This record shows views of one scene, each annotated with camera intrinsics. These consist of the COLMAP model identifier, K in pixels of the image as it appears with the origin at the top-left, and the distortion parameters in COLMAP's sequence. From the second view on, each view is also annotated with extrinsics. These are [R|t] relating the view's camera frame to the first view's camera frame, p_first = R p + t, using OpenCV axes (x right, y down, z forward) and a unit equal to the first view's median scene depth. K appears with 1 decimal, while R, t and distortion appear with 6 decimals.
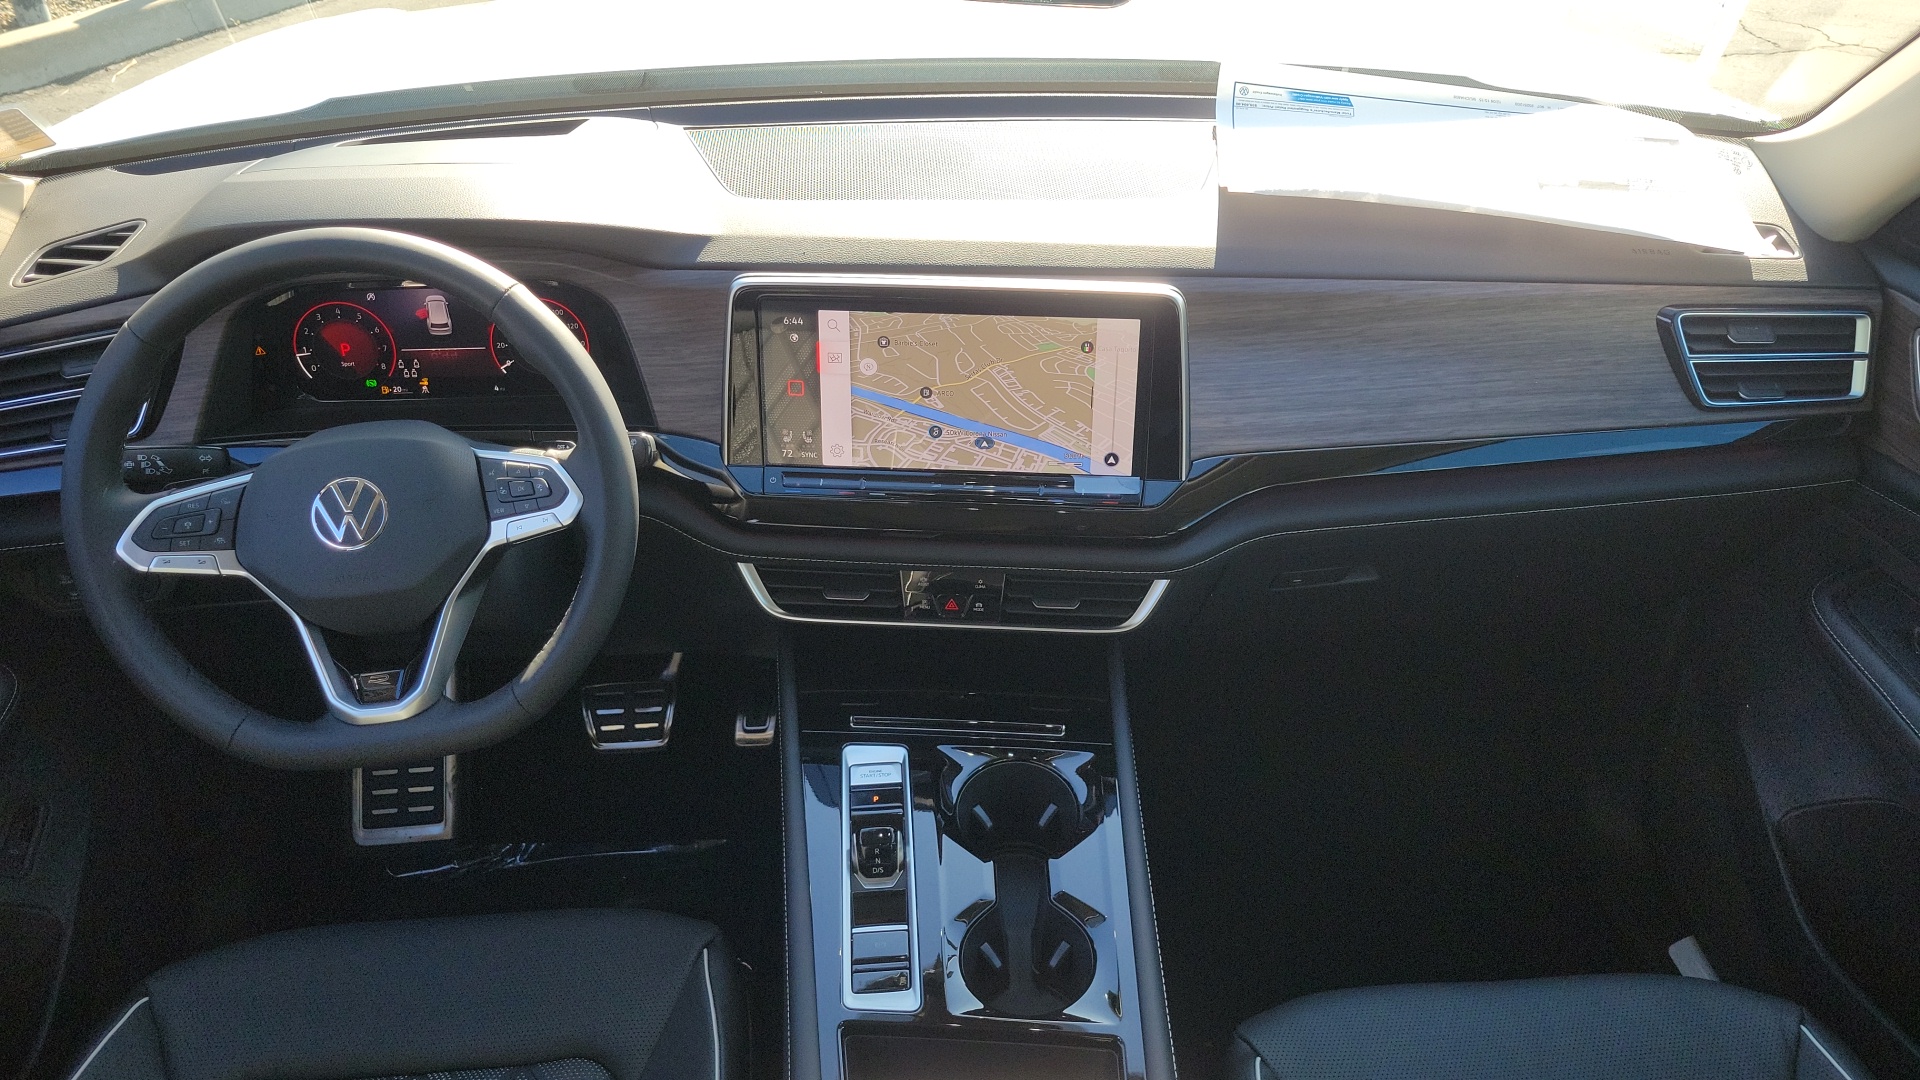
lens RADIAL K [[1461.5, 0, 966.8], [0, 1461.5, 531.7], [0, 0, 1]] dist [0.042638, -0.013558]
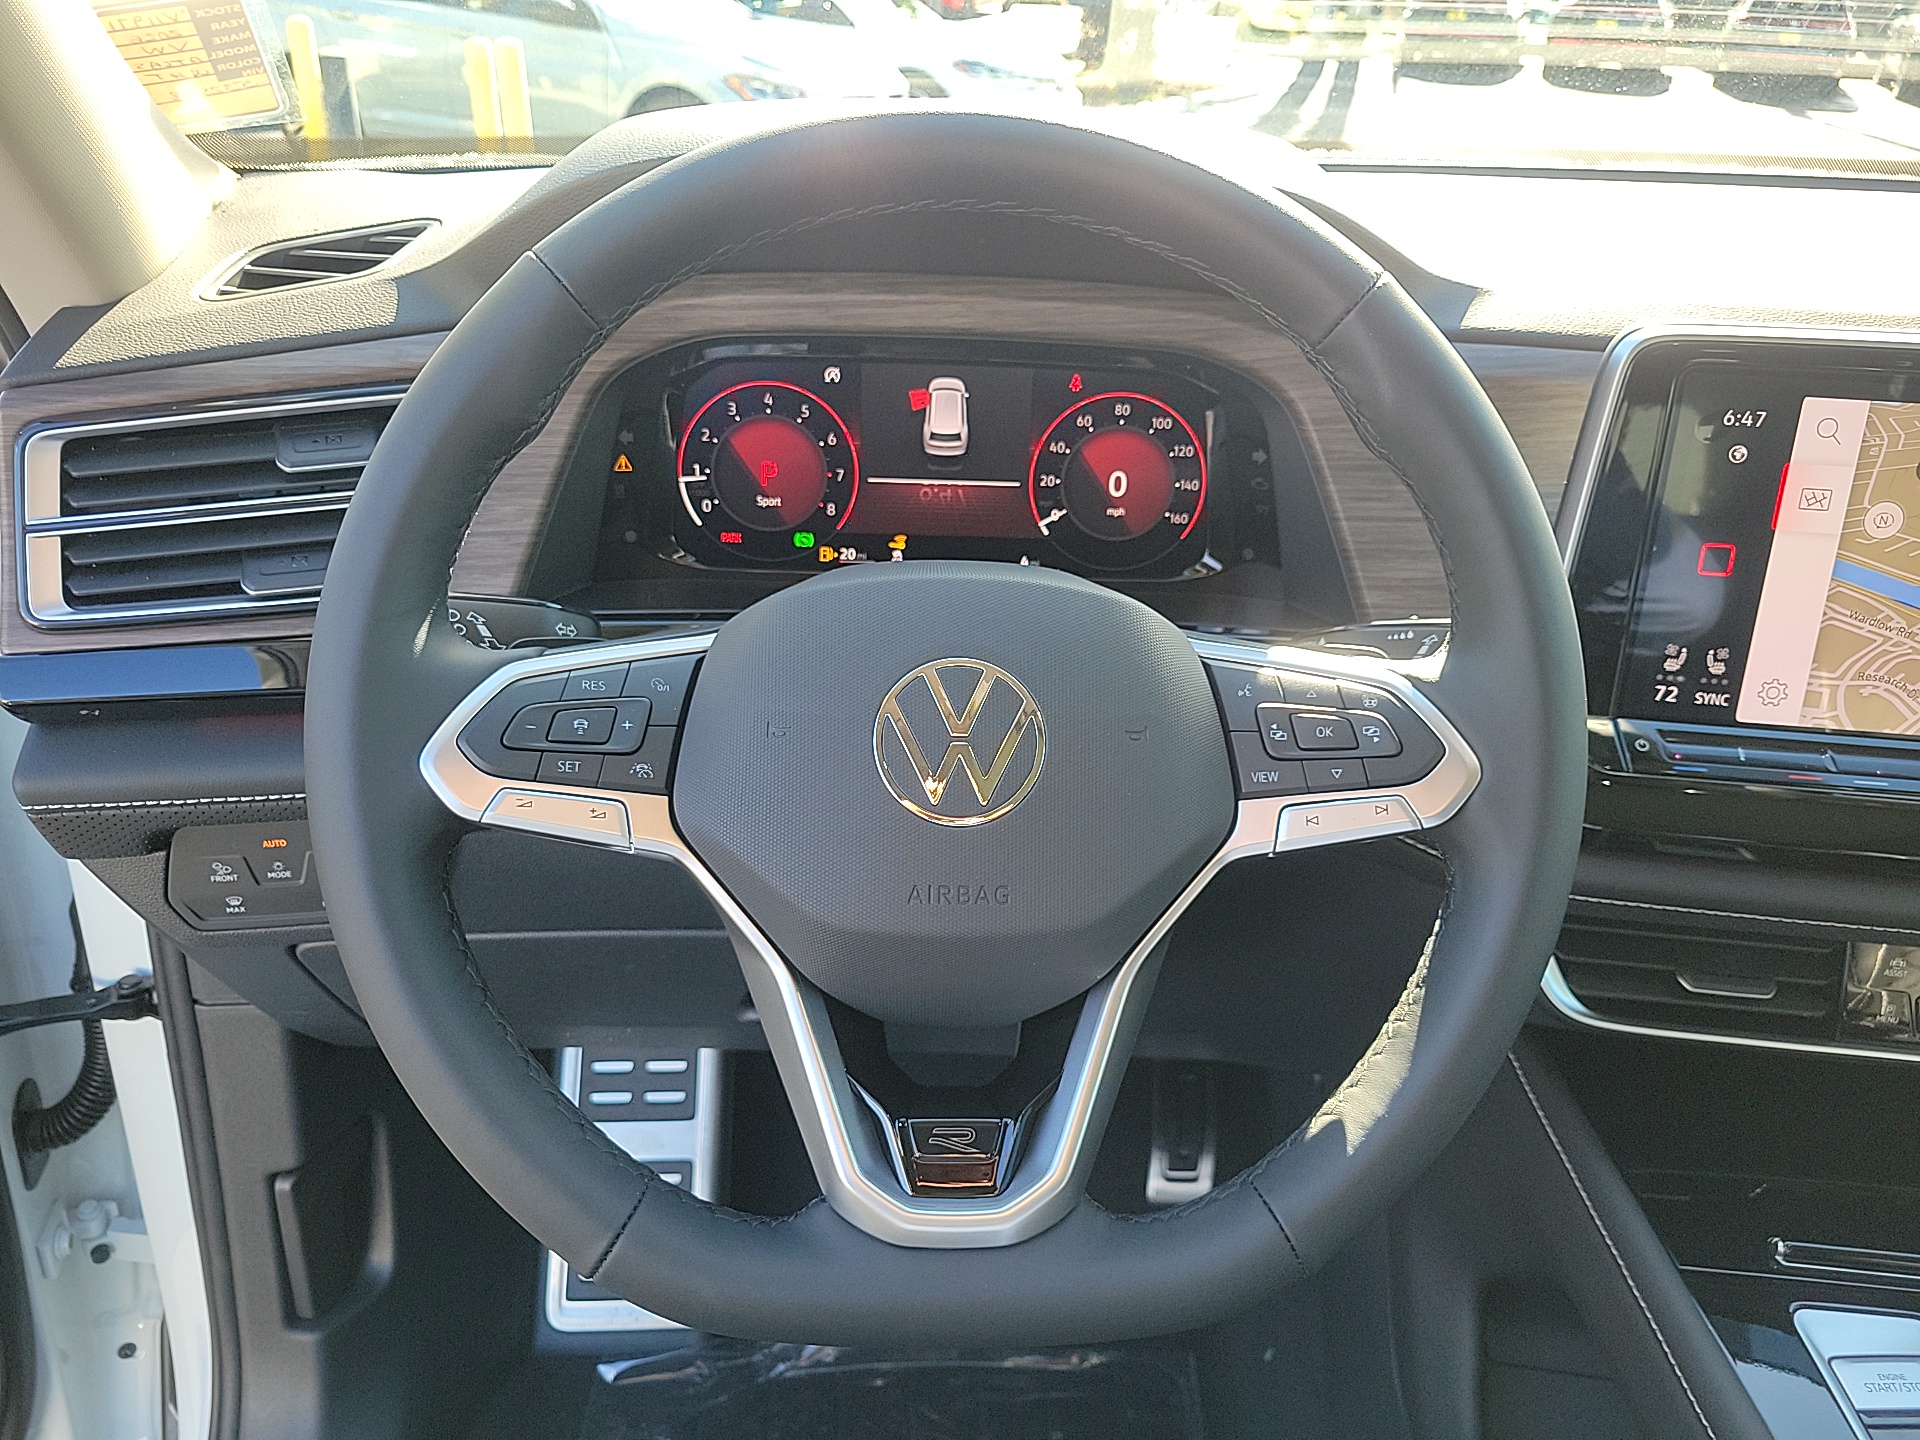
lens RADIAL K [[1484.8, 0, 960.0], [0, 1484.8, 720.0], [0, 0, 1]] dist [0.024617, -0.000378]
pose [[0.998627, 0.050354, -0.014451, -0.348540], [-0.051698, 0.991846, -0.116488, 0.026906], [0.008467, 0.117075, 0.993087, 0.481364]]
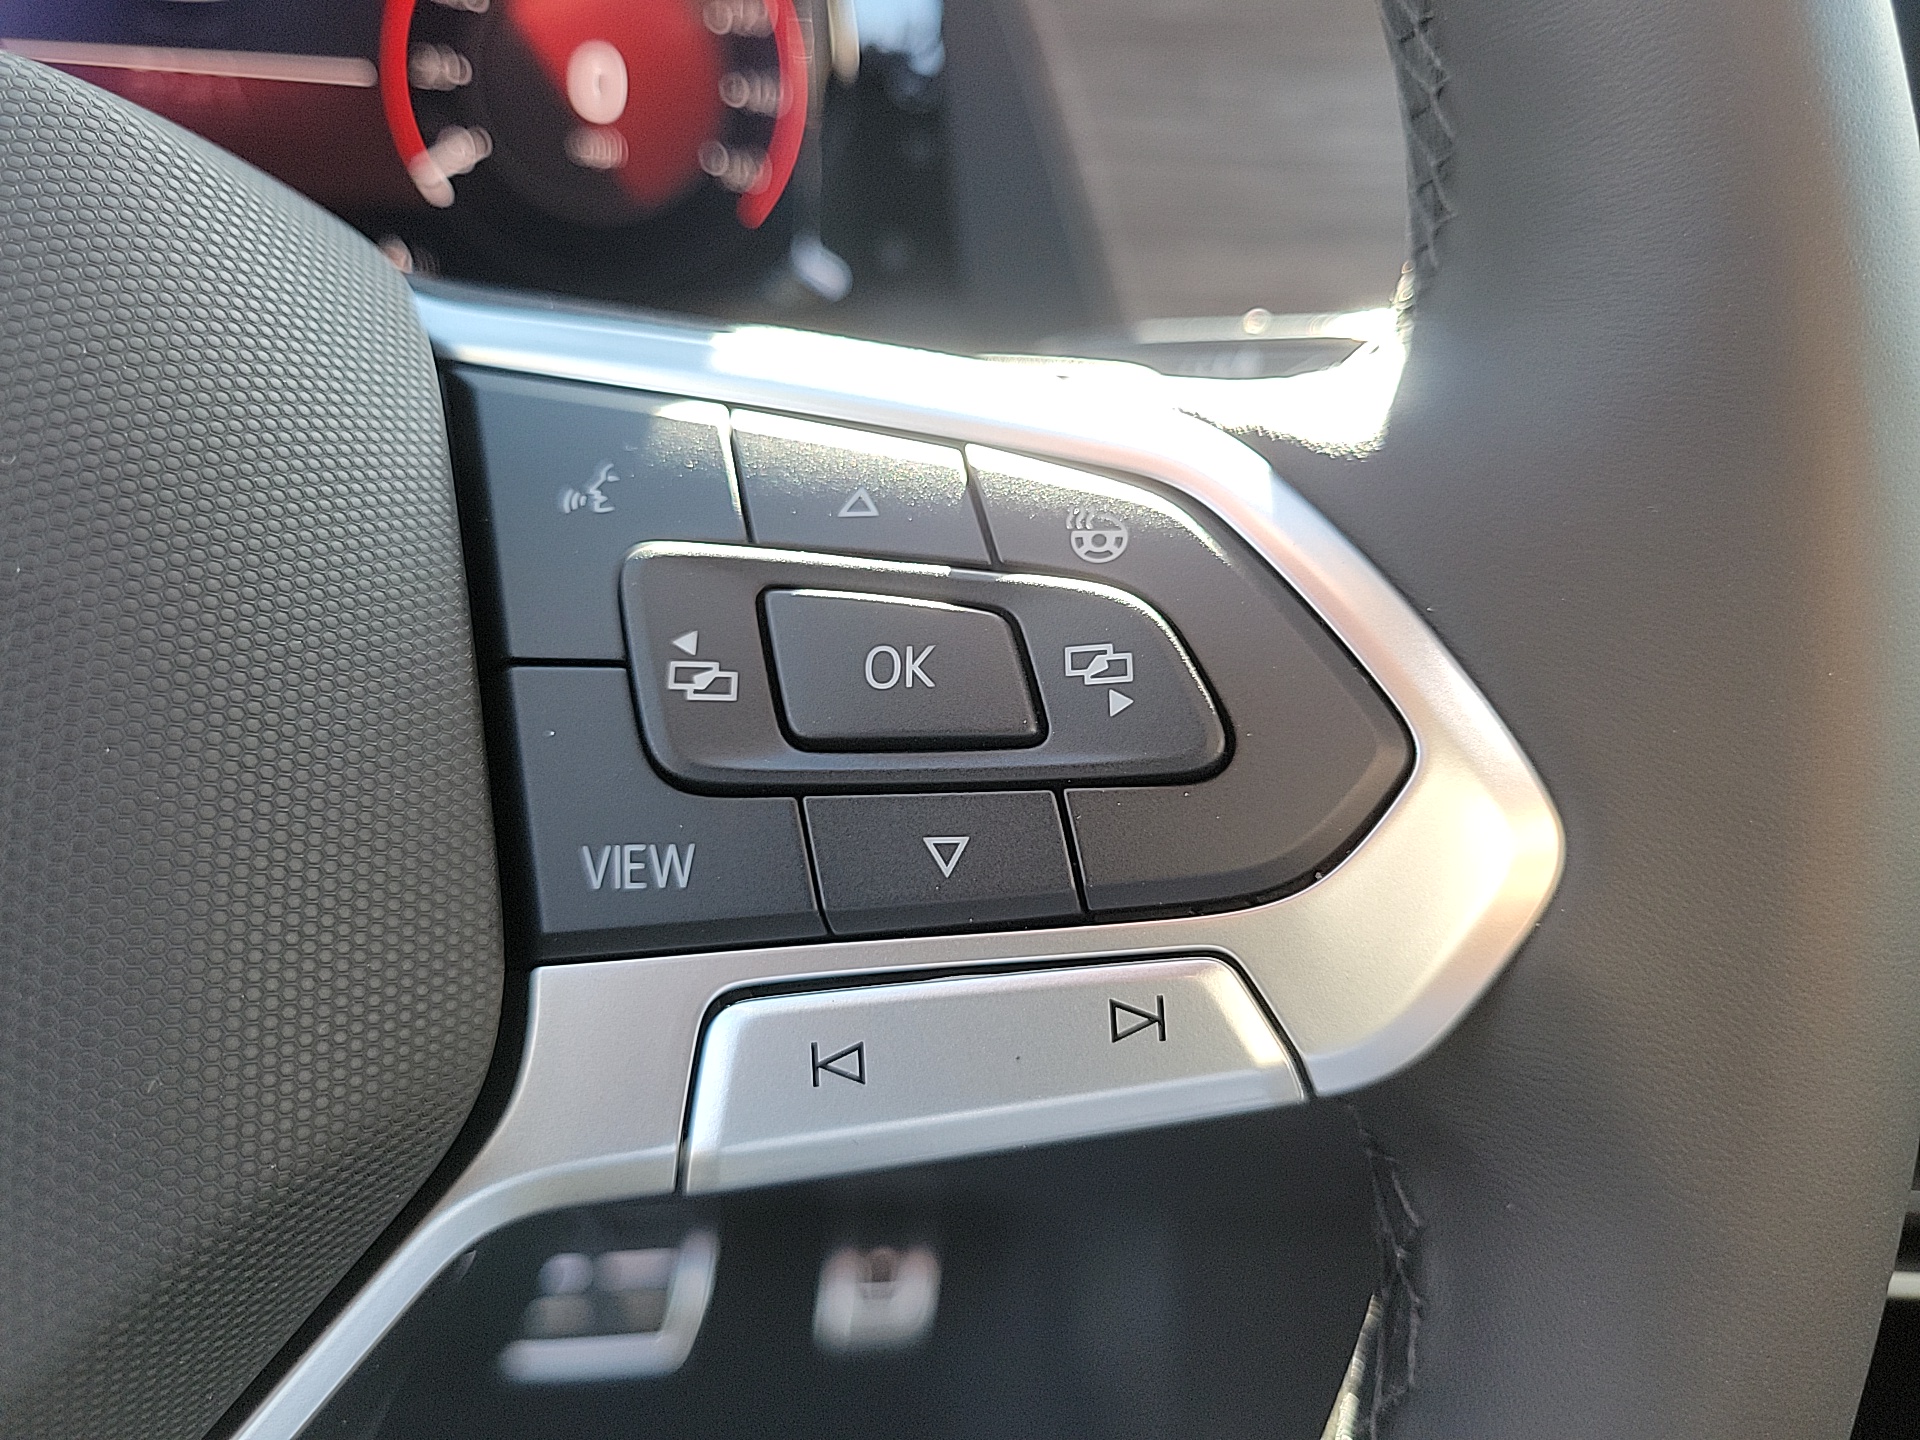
lens RADIAL K [[1484.8, 0, 960.0], [0, 1484.8, 720.0], [0, 0, 1]] dist [0.024617, -0.000378]
pose [[0.991916, 0.049325, 0.116917, -0.265075], [-0.042992, 0.997500, -0.056087, -0.012497], [-0.119391, 0.050607, 0.991557, 0.782205]]
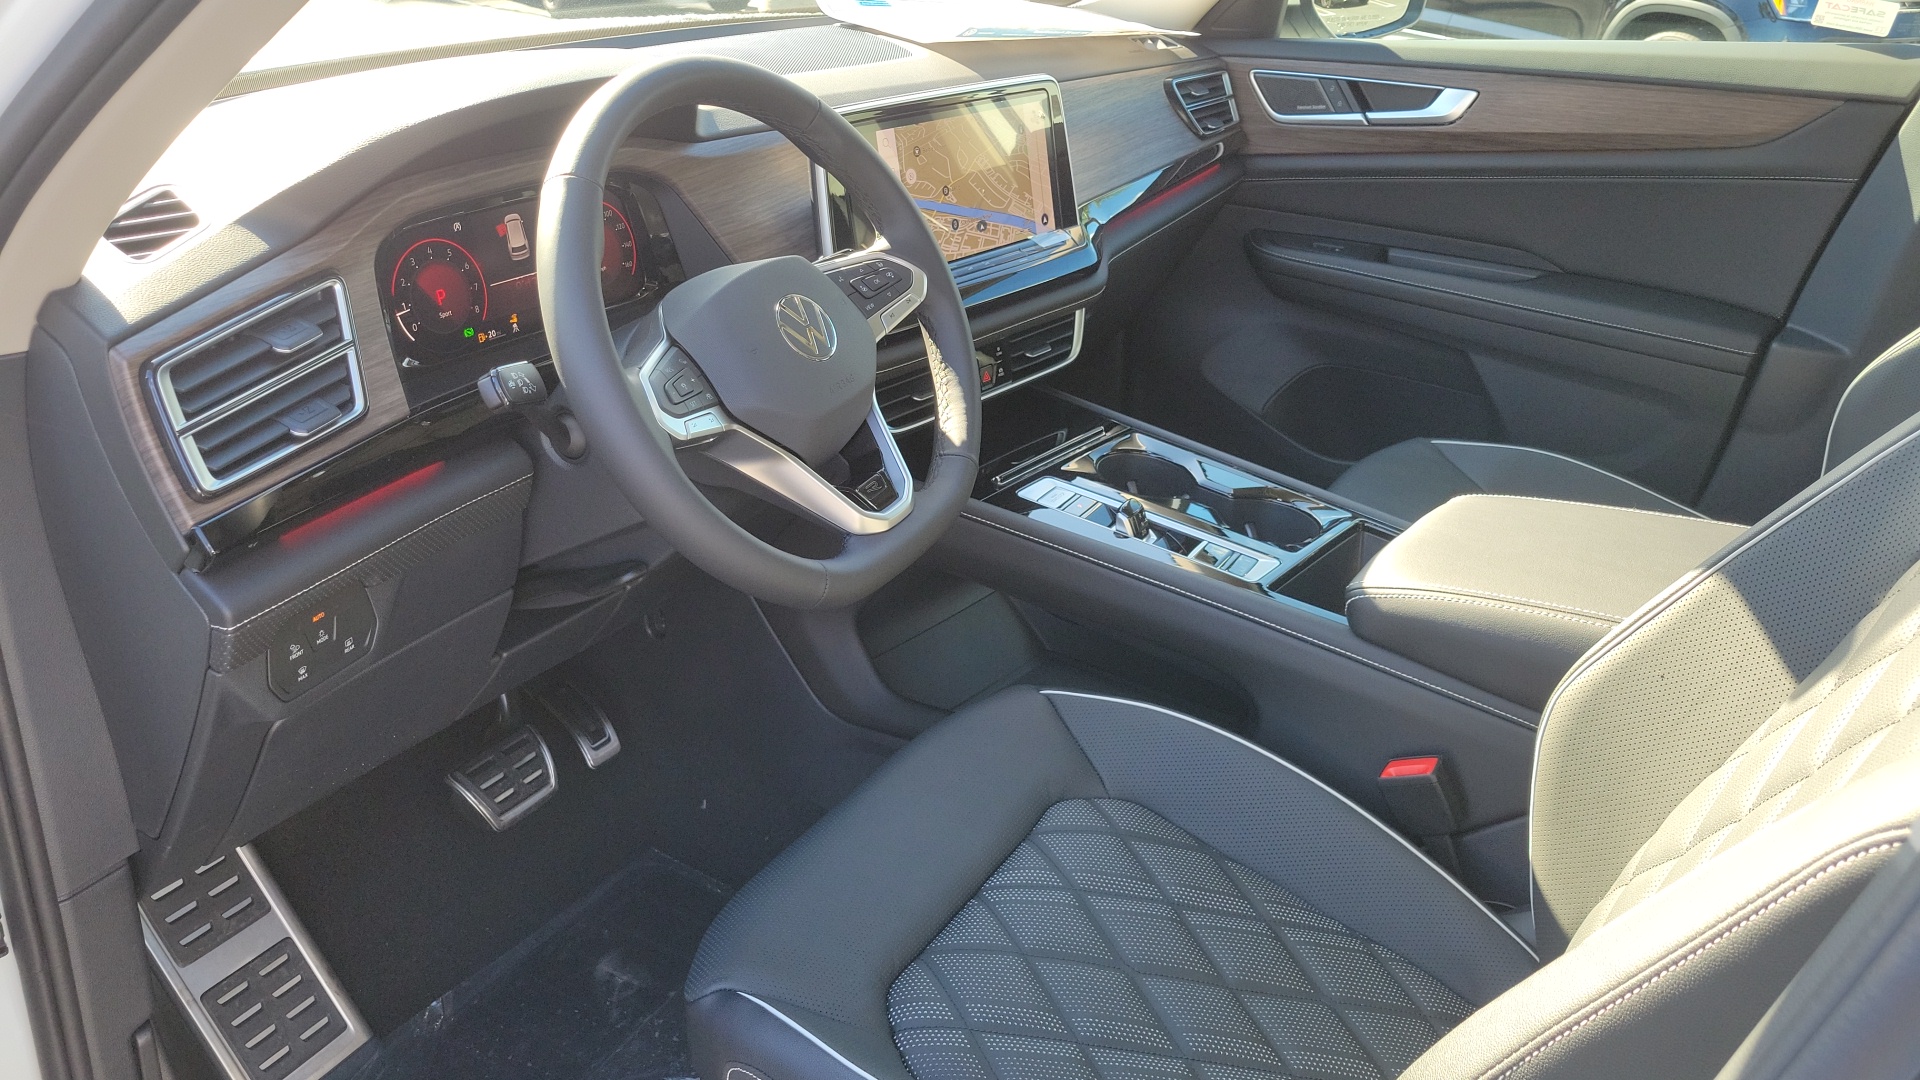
lens RADIAL K [[1461.5, 0, 966.8], [0, 1461.5, 531.7], [0, 0, 1]] dist [0.042638, -0.013558]
pose [[0.570262, -0.335542, 0.749809, -0.958860], [0.436915, 0.896849, 0.069050, 0.074897], [-0.695634, 0.288226, 0.658042, 0.272524]]
